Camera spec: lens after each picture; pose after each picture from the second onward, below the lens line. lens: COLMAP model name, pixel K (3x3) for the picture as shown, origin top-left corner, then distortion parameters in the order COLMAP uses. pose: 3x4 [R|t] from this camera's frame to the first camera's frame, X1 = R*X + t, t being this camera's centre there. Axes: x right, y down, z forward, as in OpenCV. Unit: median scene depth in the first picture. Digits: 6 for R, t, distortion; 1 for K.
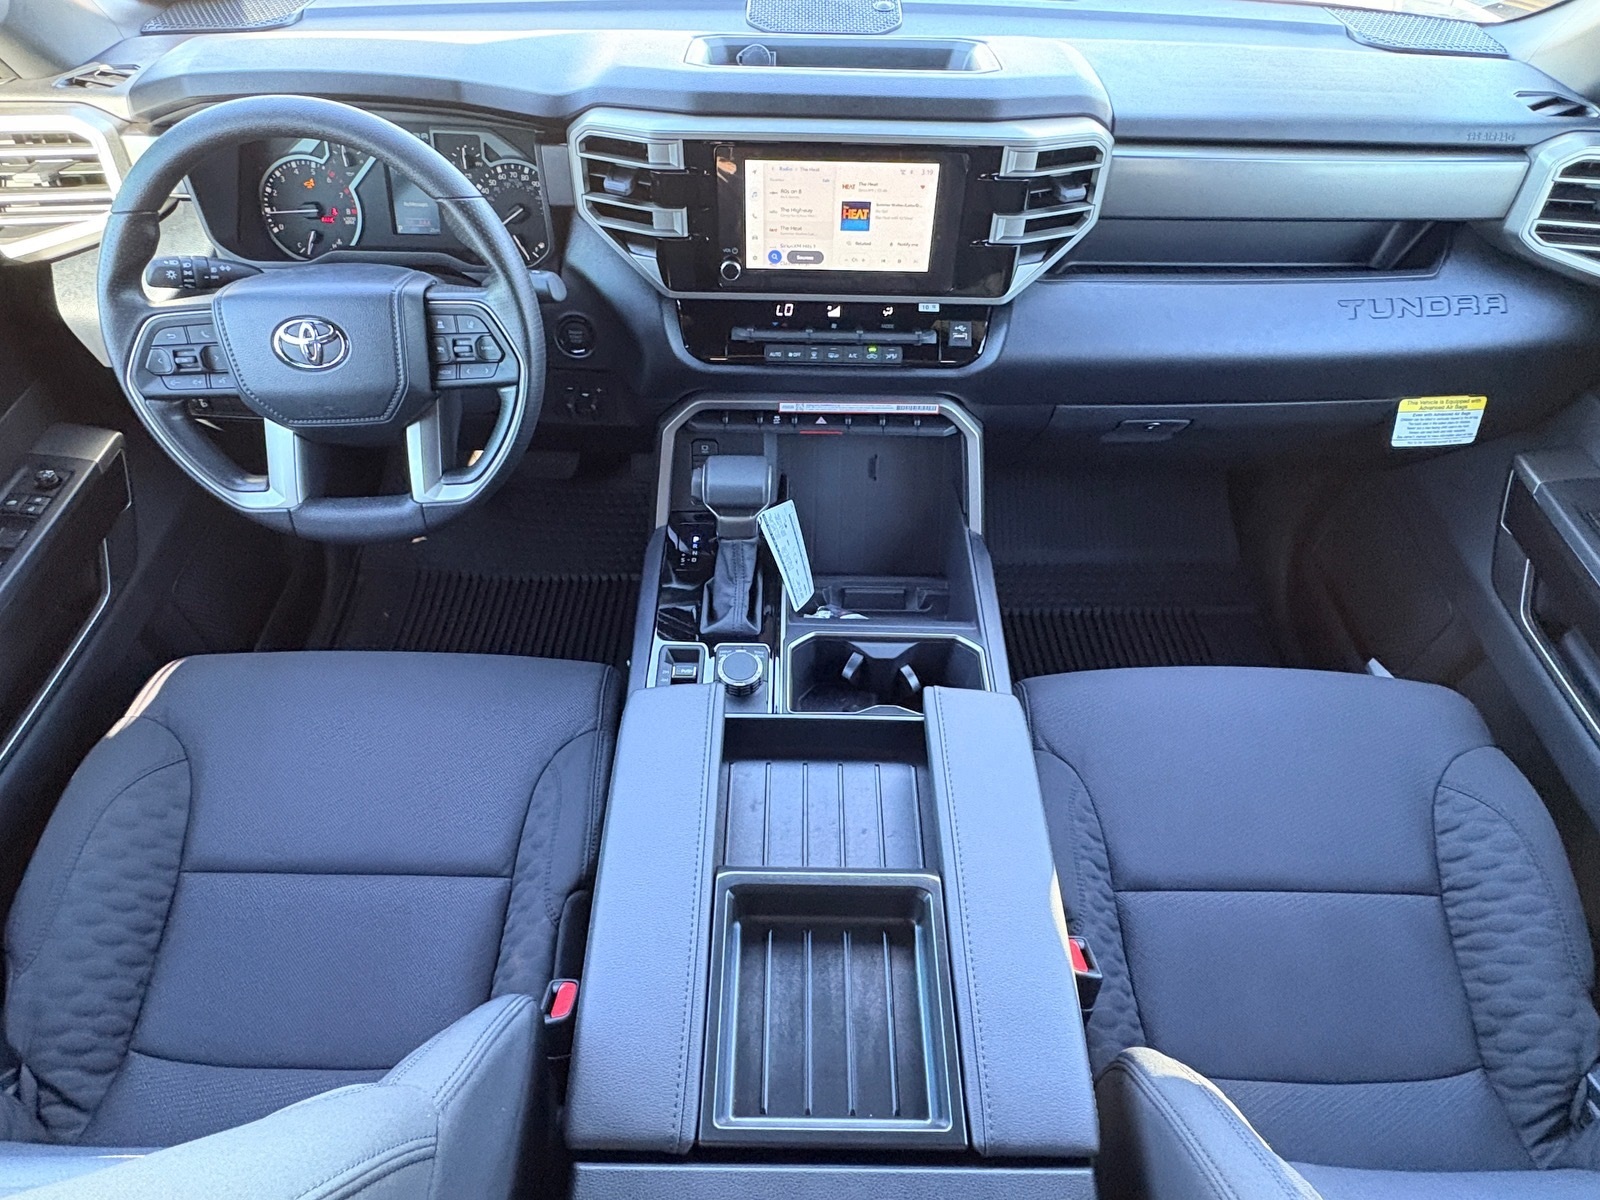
lens RADIAL K [[980.7, 0, 800.0], [0, 980.7, 600.0], [0, 0, 1]] dist [-0.030785, 0.031090]
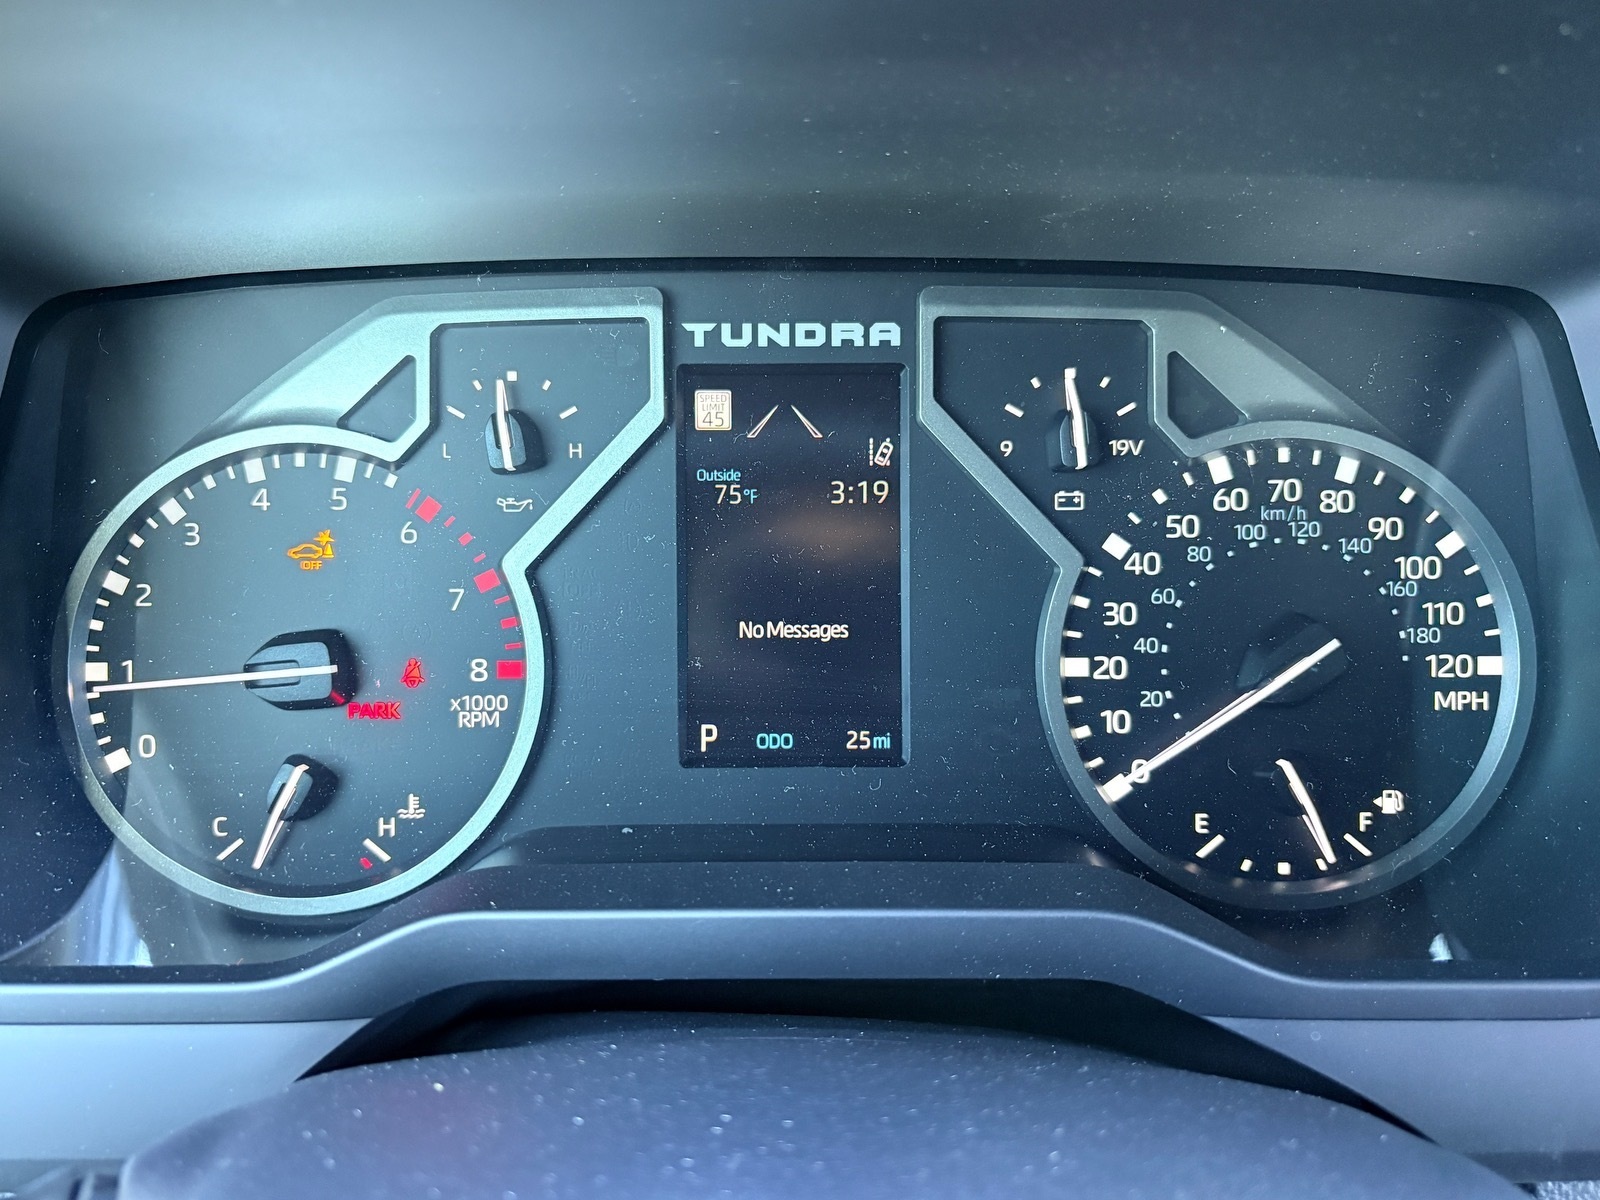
lens RADIAL K [[1242.4, 0, 800.0], [0, 1242.4, 600.0], [0, 0, 1]] dist [-0.023330, -0.002143]
pose [[0.999652, -0.025455, 0.006869, -0.450982], [0.026054, 0.913851, -0.405212, -0.345030], [0.004037, 0.405250, 0.914197, 0.854741]]
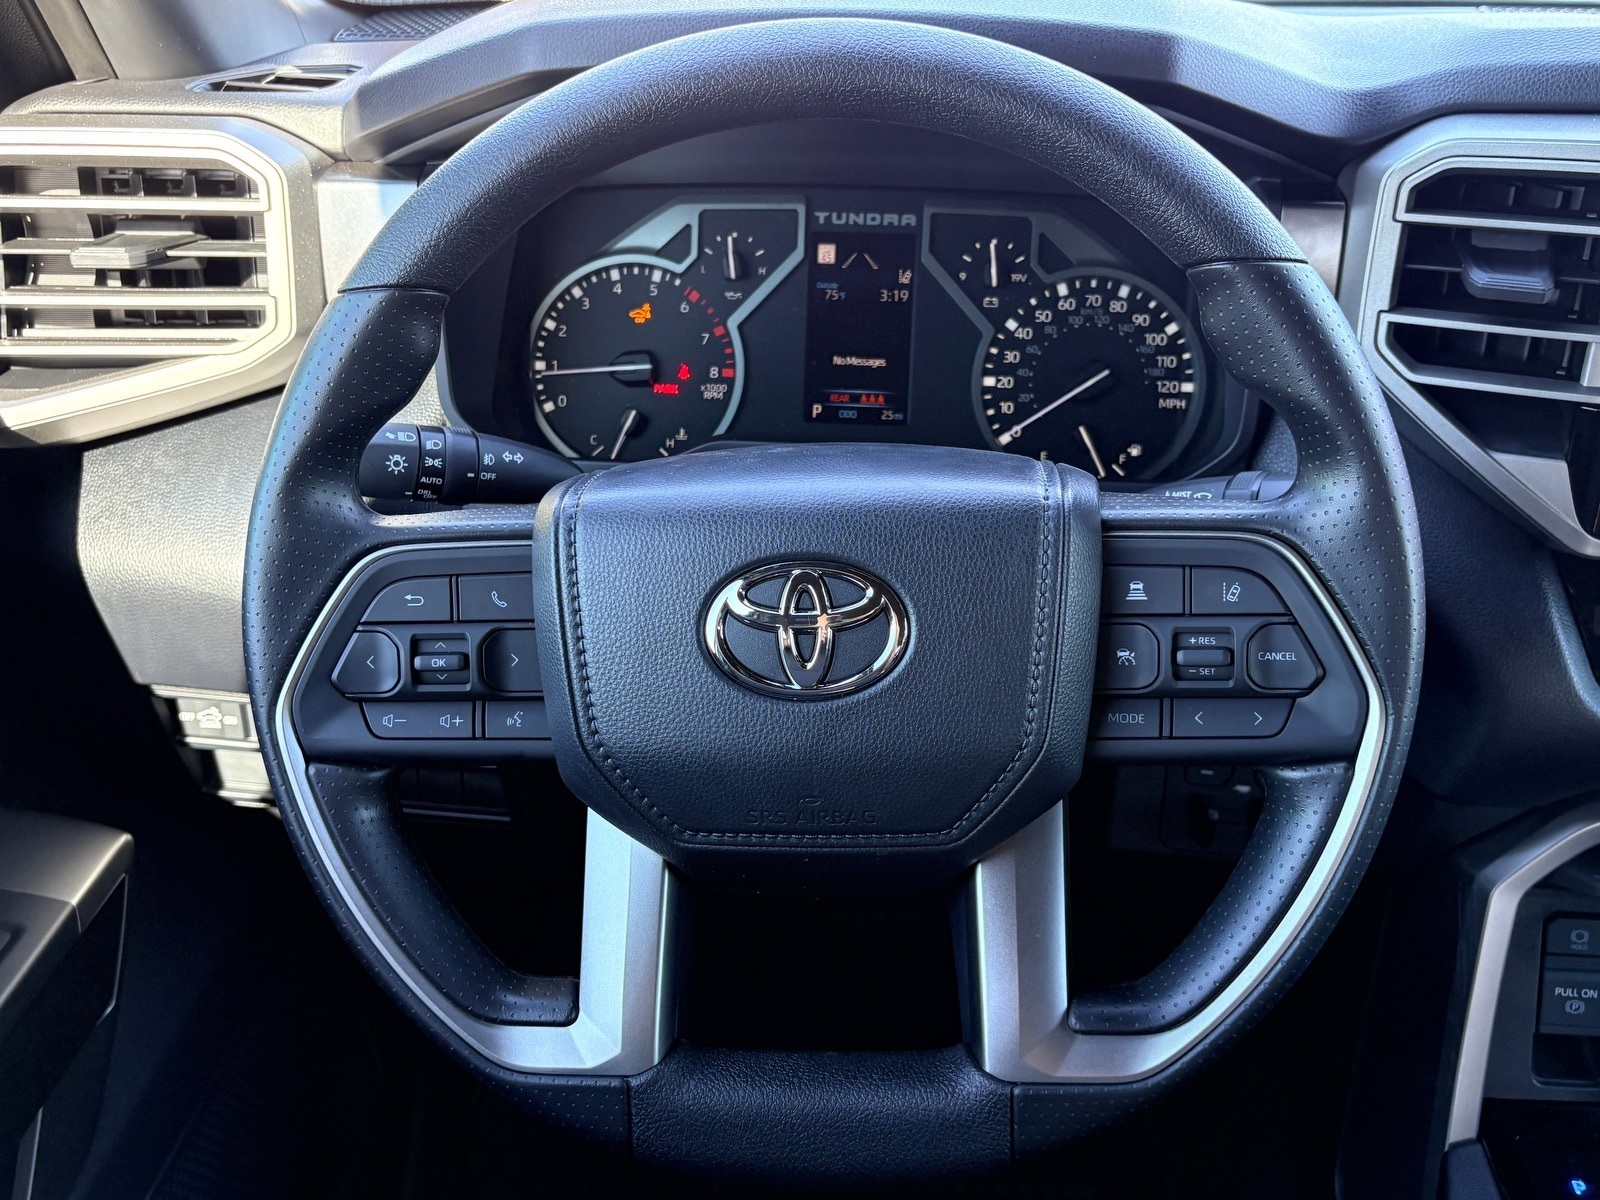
lens RADIAL K [[1509.4, 0, 800.0], [0, 1509.4, 600.0], [0, 0, 1]] dist [0.060728, -0.027927]
pose [[0.996457, 0.025711, -0.080074, -0.414332], [-0.049987, 0.946749, -0.318068, -0.083912], [0.067632, 0.320944, 0.944680, 0.417171]]
